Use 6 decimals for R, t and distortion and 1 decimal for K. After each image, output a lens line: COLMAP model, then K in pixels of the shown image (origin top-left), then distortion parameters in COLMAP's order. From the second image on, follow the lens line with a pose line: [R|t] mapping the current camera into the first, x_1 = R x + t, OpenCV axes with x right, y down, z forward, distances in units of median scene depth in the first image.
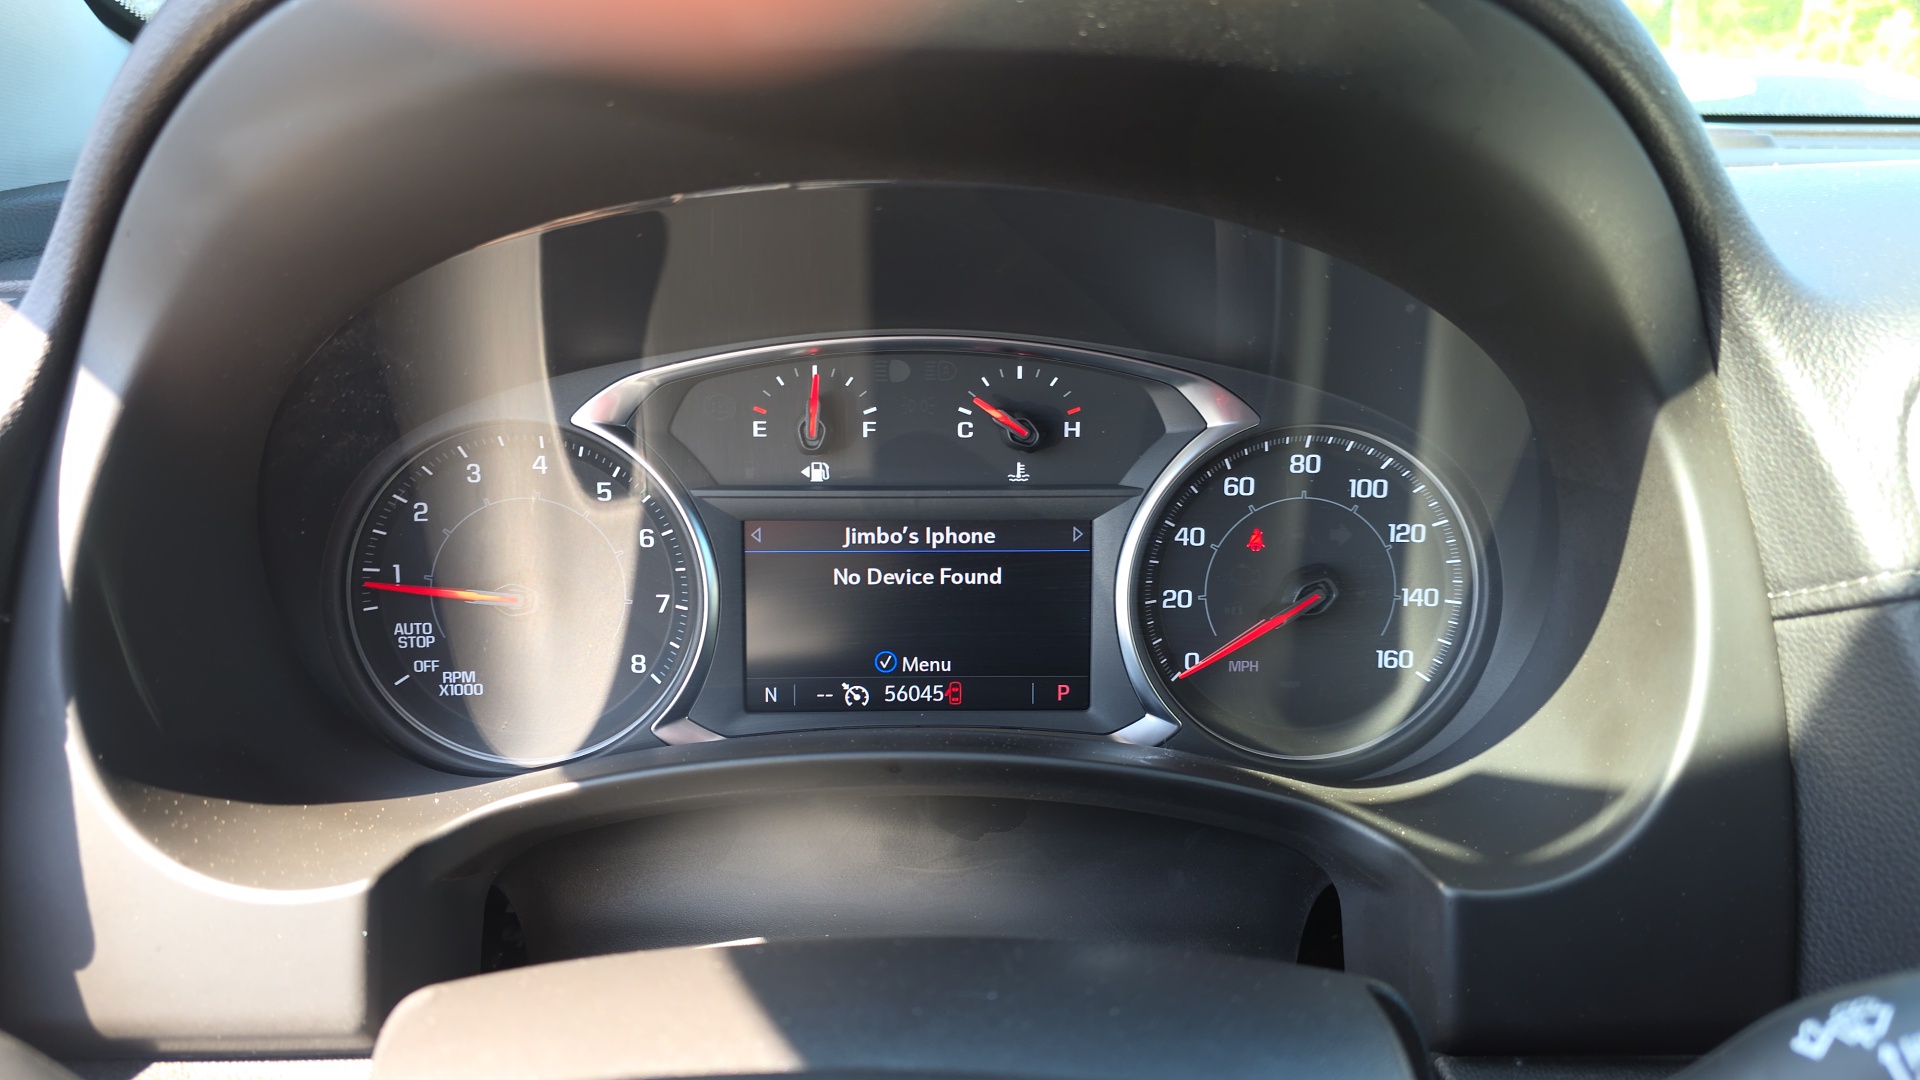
lens RADIAL K [[1324.0, 0, 951.9], [0, 1324.0, 552.8], [0, 0, 1]] dist [0.044233, -0.048038]
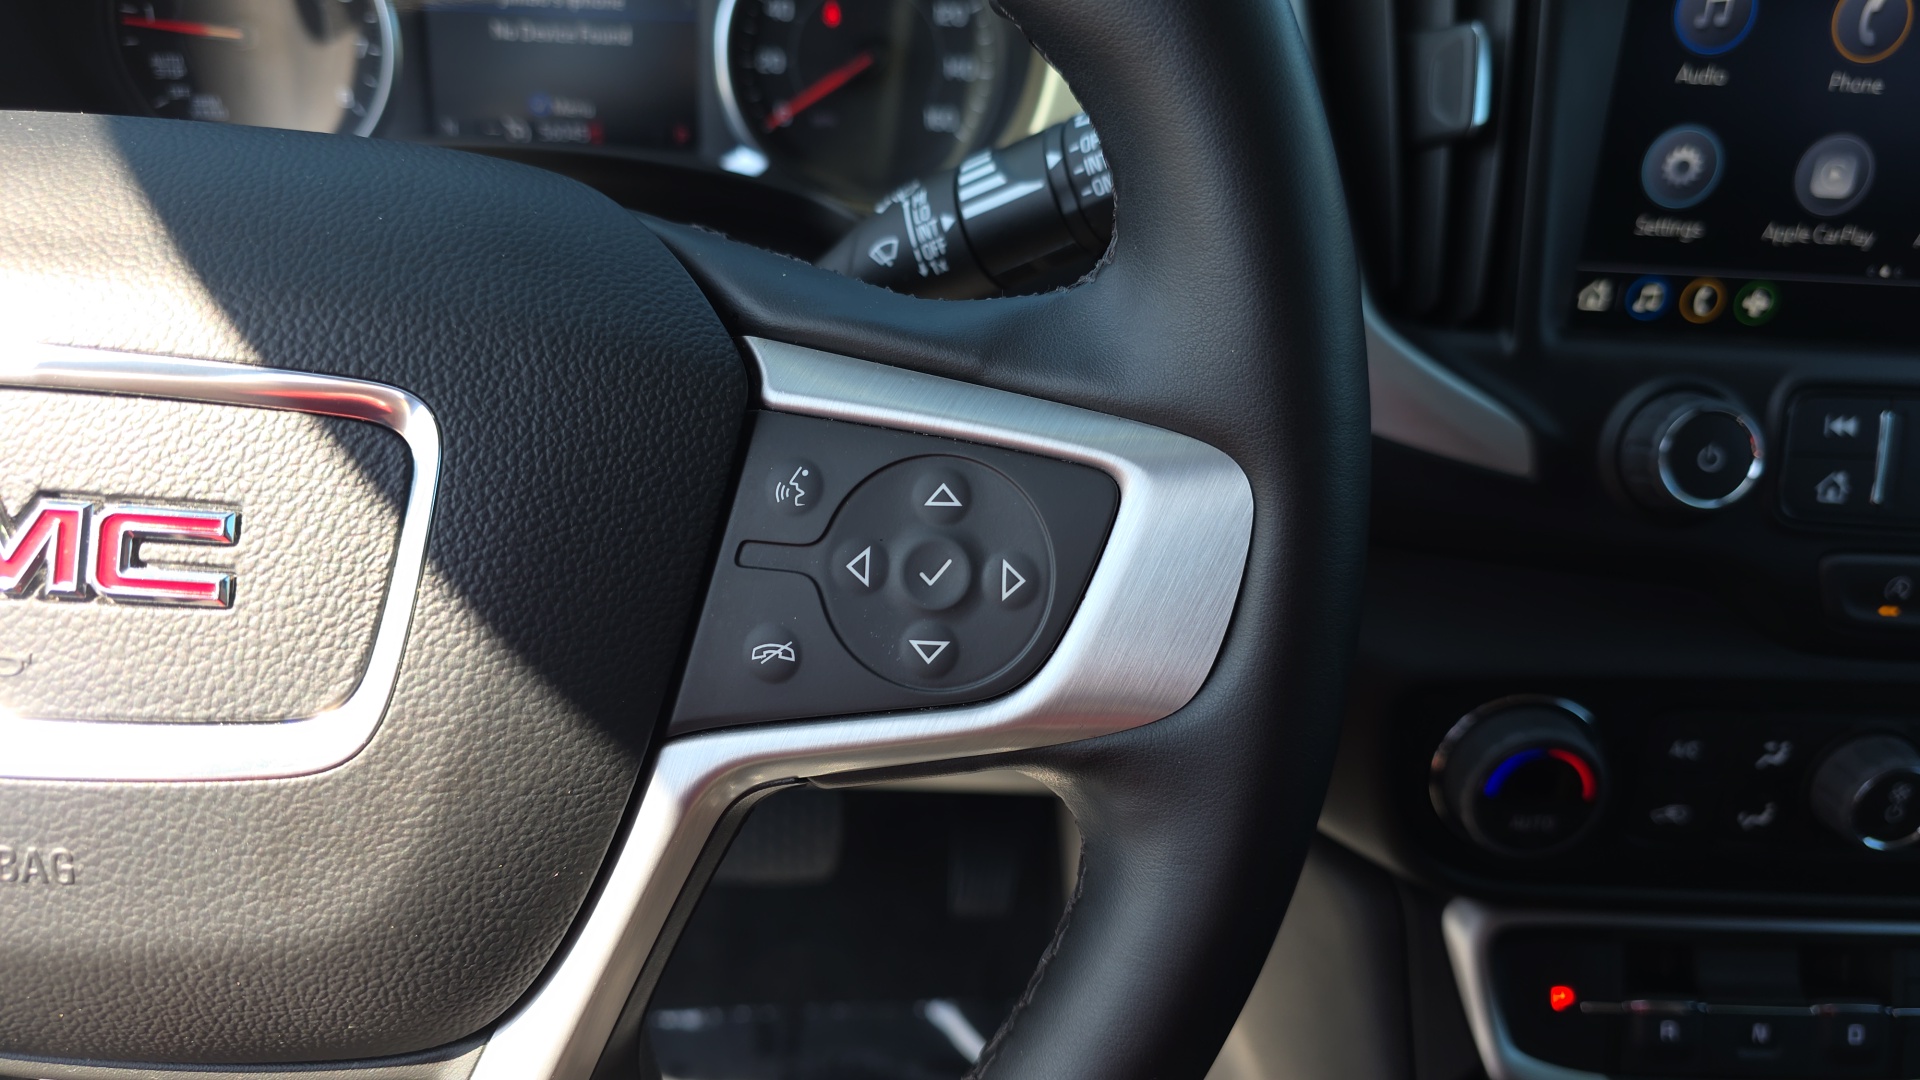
lens RADIAL K [[1361.6, 0, 948.9], [0, 1361.6, 547.0], [0, 0, 1]] dist [0.007217, -0.032665]
pose [[0.999155, 0.033928, 0.023192, 0.330623], [-0.038380, 0.972113, 0.231351, 0.180945], [-0.014696, -0.232045, 0.972594, -0.383343]]
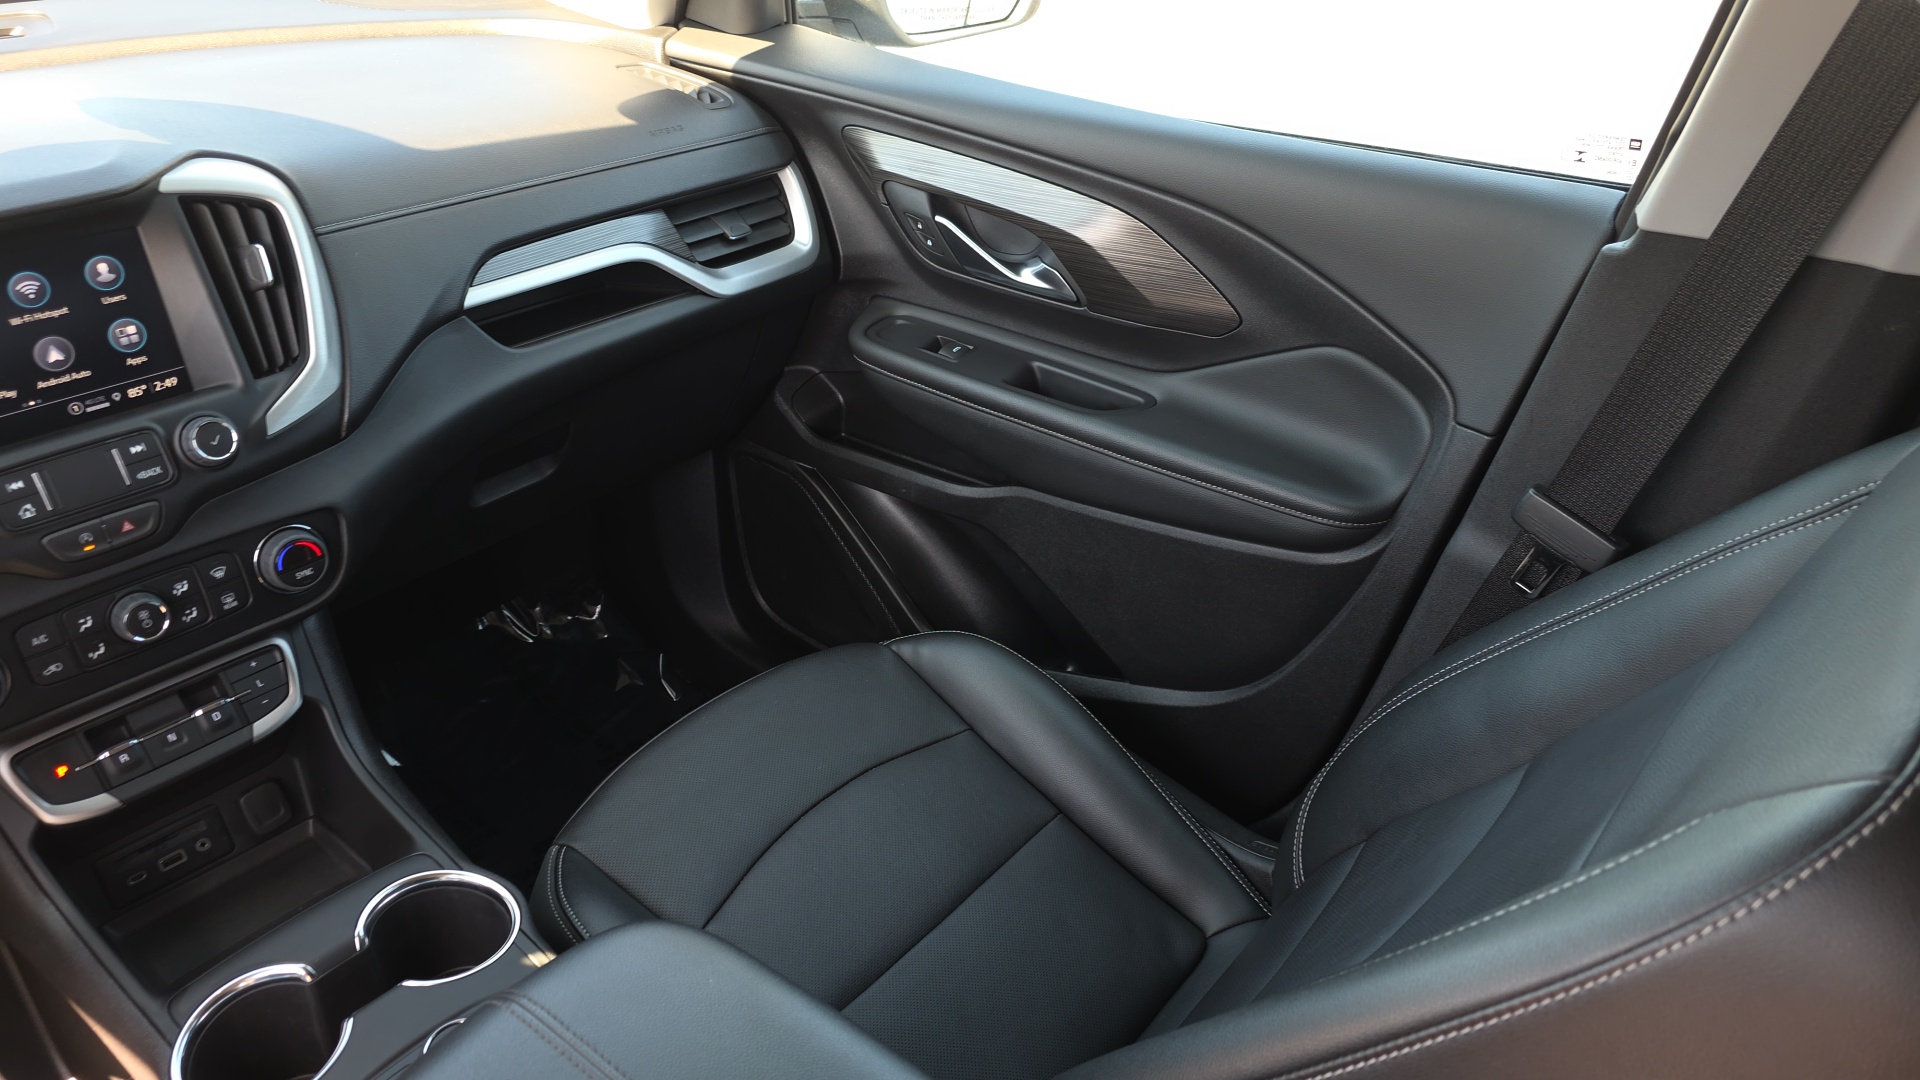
lens RADIAL K [[1308.3, 0, 946.8], [0, 1308.3, 540.7], [0, 0, 1]] dist [0.047798, -0.049950]
pose [[0.649299, -0.376195, 0.660975, 0.509748], [0.191881, 0.922010, 0.336272, -0.053679], [-0.735929, -0.091513, 0.670845, -1.994957]]
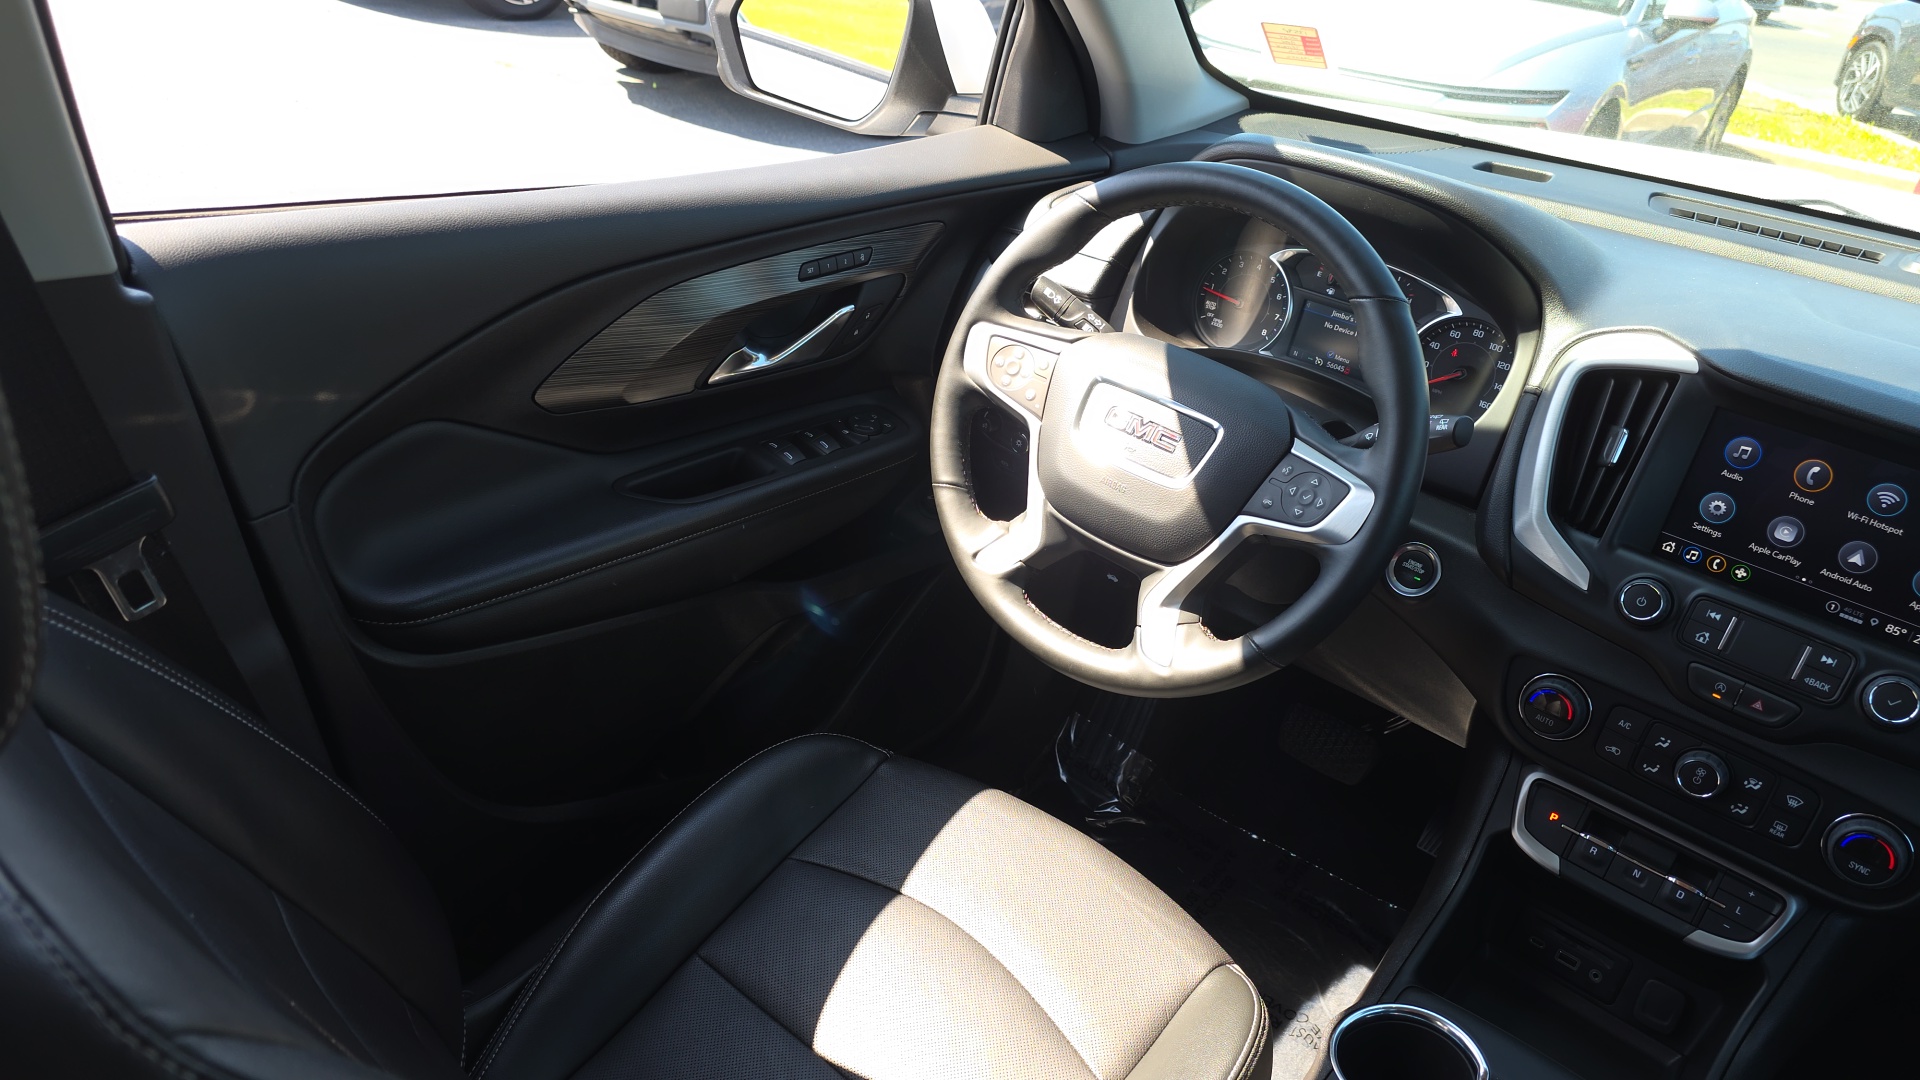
lens RADIAL K [[1308.3, 0, 946.8], [0, 1308.3, 540.7], [0, 0, 1]] dist [0.047798, -0.049950]
pose [[0.744707, 0.383917, -0.545911, 1.200604], [-0.299299, 0.923228, 0.240979, 0.009628], [0.596517, -0.016068, 0.802440, -2.191178]]
